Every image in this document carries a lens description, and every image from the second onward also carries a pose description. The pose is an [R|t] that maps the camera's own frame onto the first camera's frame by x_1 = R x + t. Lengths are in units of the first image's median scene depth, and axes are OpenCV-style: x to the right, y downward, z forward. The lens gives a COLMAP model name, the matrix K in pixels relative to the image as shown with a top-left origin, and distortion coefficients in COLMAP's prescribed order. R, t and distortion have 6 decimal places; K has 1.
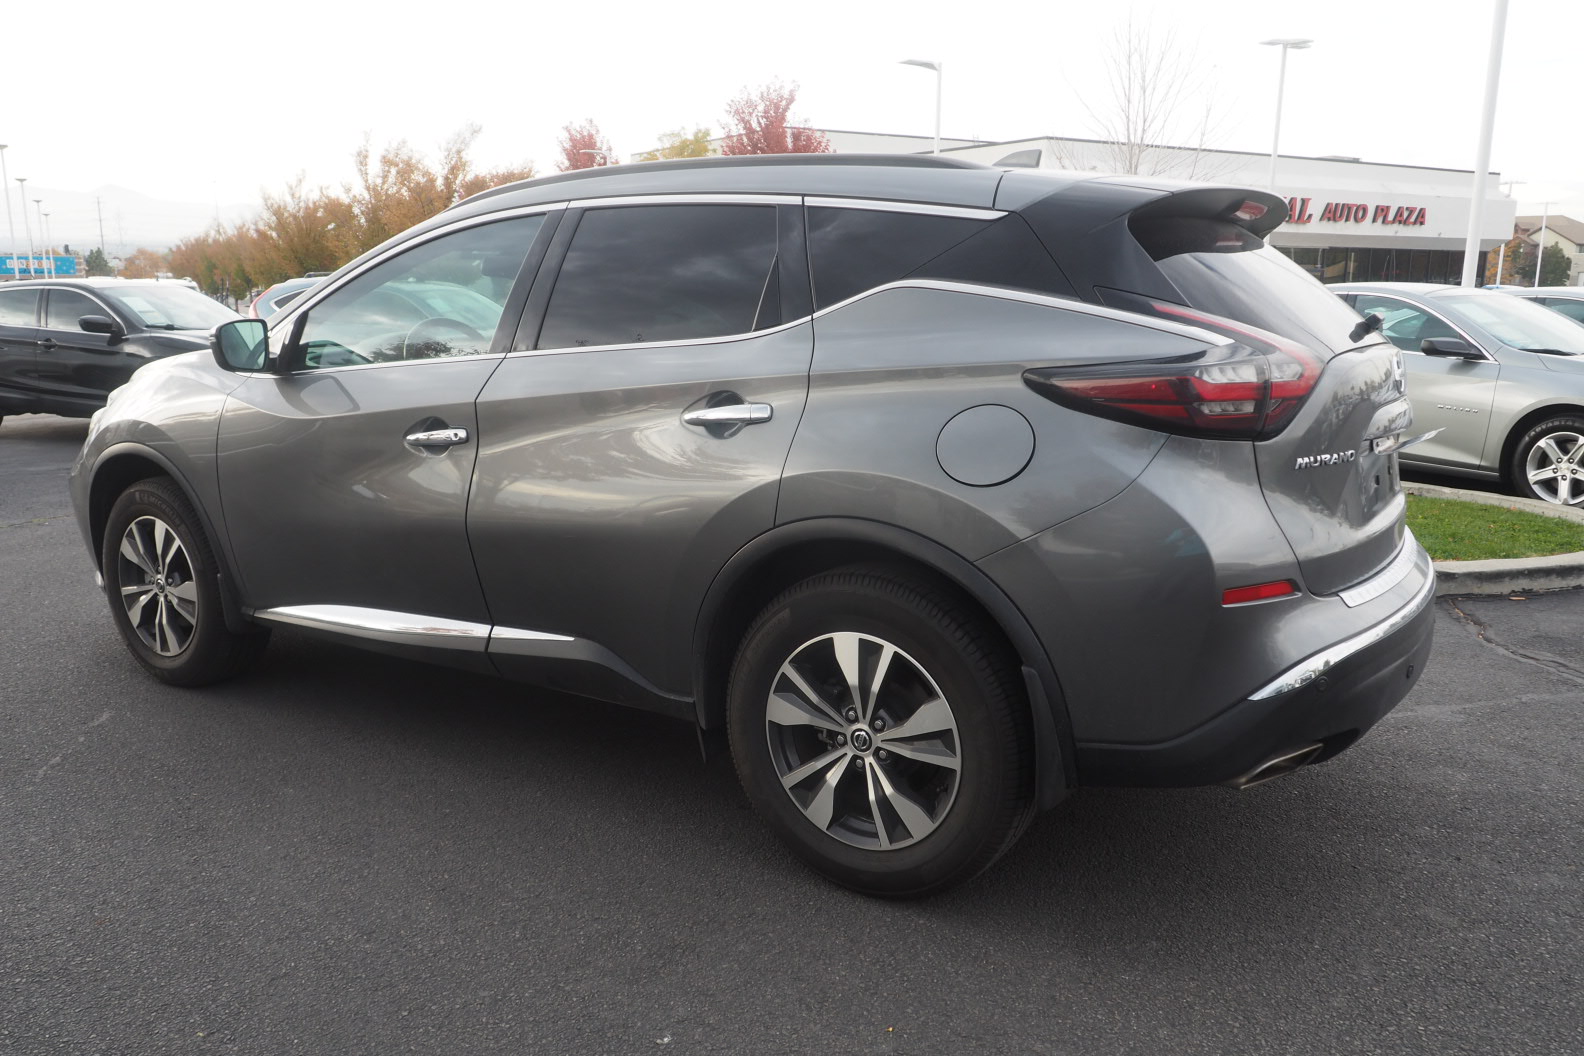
lens RADIAL K [[1210.9, 0, 792.0], [0, 1210.9, 528.0], [0, 0, 1]] dist [-0.014603, -0.002856]
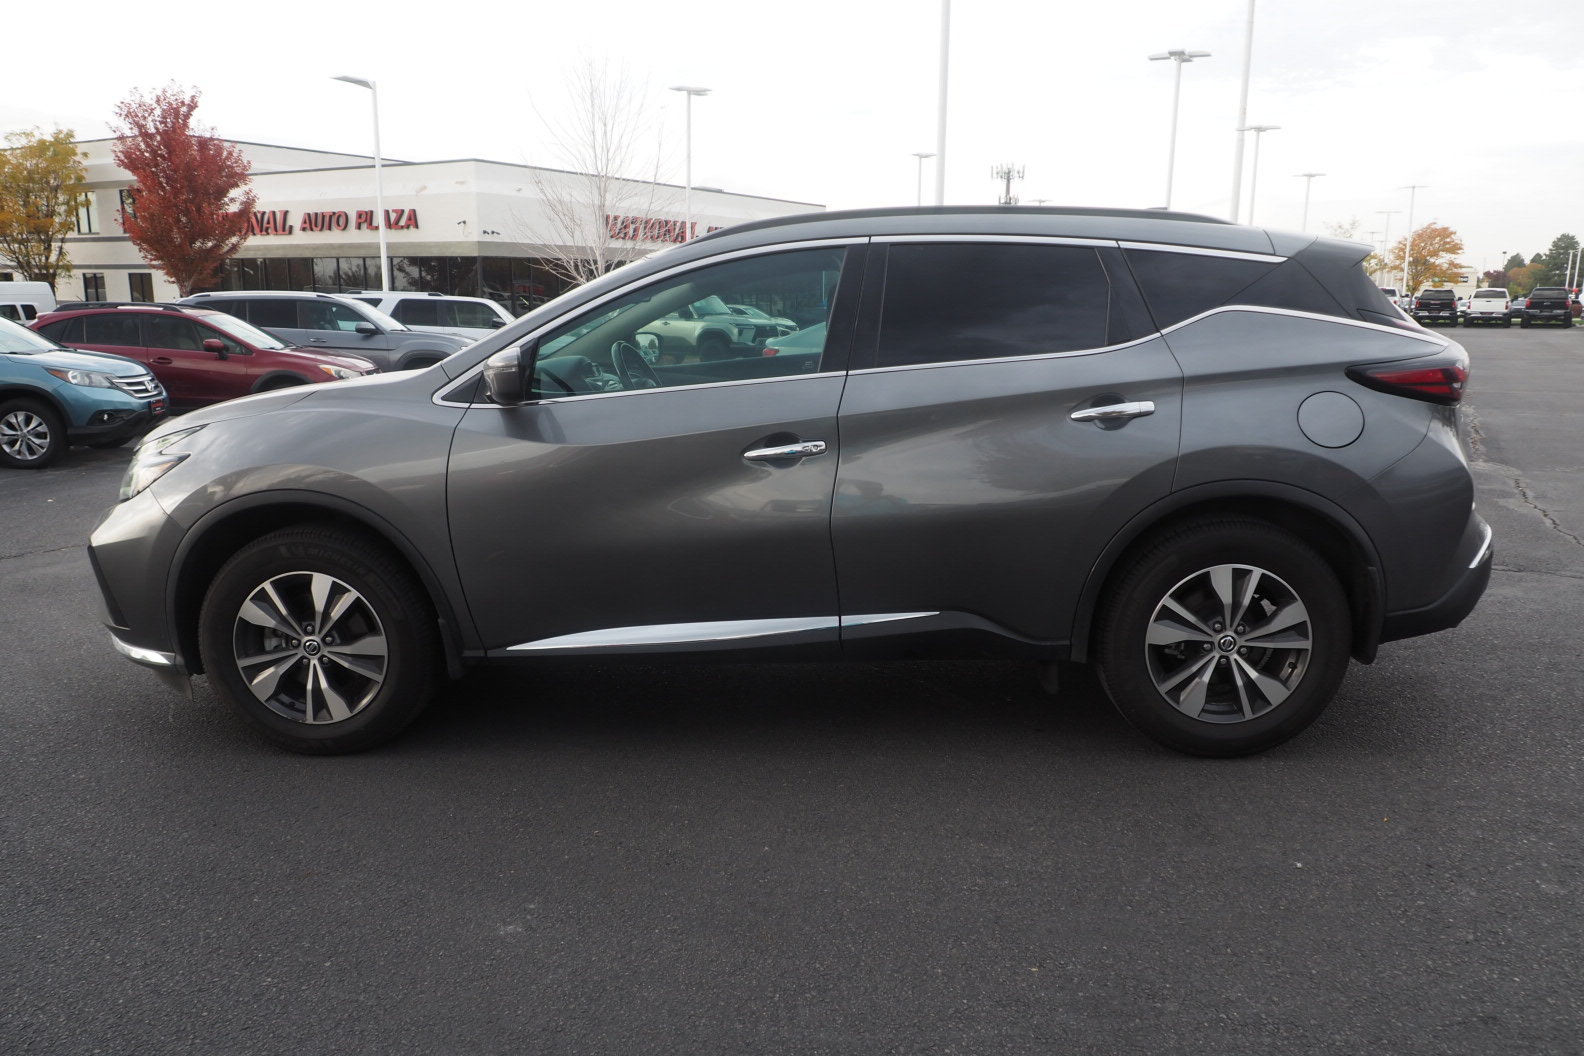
lens RADIAL K [[1131.5, 0, 792.0], [0, 1131.5, 528.0], [0, 0, 1]] dist [-0.021828, 0.005442]
pose [[0.858462, -0.107825, 0.501415, -0.825770], [0.106098, 0.993838, 0.032068, -0.039040], [-0.501784, 0.025670, 0.864612, 0.122345]]
